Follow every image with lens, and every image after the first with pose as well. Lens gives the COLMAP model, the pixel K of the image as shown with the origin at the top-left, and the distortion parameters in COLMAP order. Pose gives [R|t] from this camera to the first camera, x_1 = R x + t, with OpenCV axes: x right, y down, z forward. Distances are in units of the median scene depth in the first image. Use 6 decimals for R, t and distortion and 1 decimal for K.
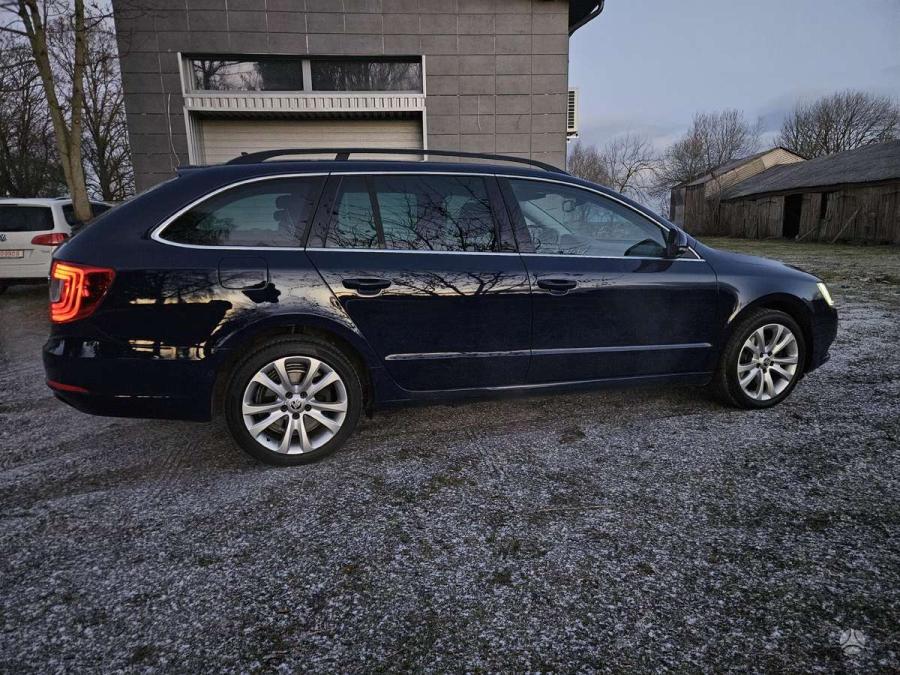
lens RADIAL K [[593.0, 0, 451.3], [0, 593.0, 323.0], [0, 0, 1]] dist [0.066282, -0.052787]
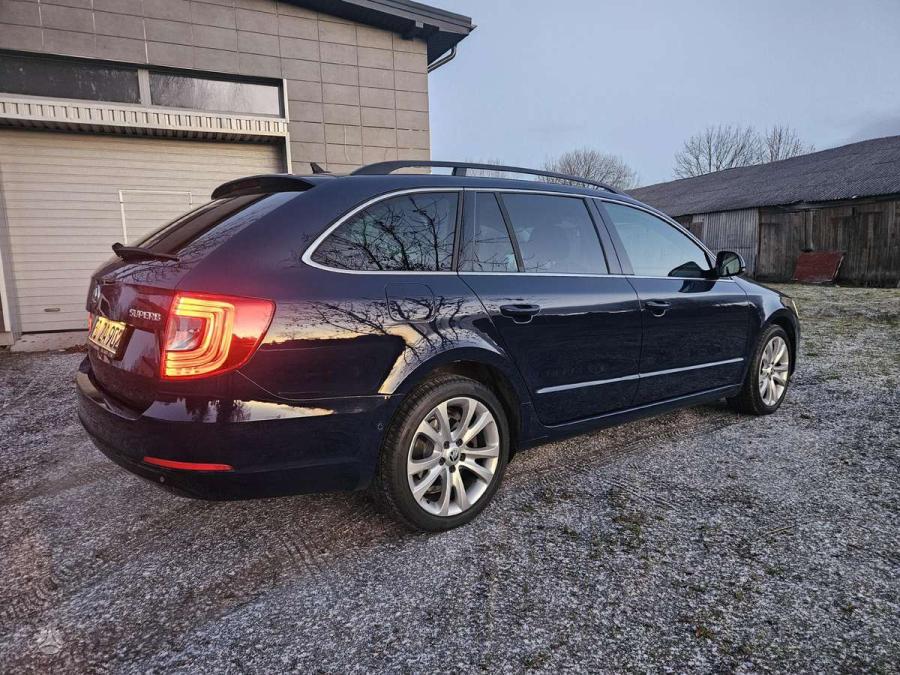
lens RADIAL K [[593.0, 0, 451.3], [0, 593.0, 323.0], [0, 0, 1]] dist [0.066282, -0.052787]
pose [[0.936827, -0.041640, 0.347305, -0.507949], [0.062068, 0.996922, -0.047897, -0.009685], [-0.344241, 0.066428, 0.936528, 0.180485]]
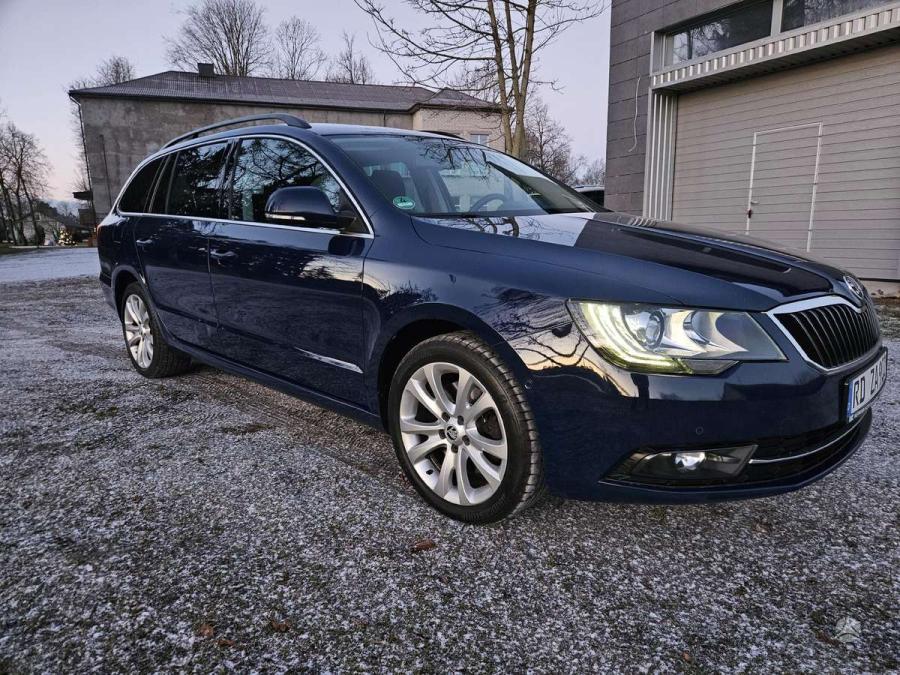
lens RADIAL K [[590.6, 0, 463.0], [0, 590.6, 340.0], [0, 0, 1]] dist [0.062397, -0.048923]
pose [[0.473878, 0.173332, -0.863363, 1.164816], [-0.129281, 0.983507, 0.126494, -0.101931], [0.871049, 0.051674, 0.488471, 0.898695]]
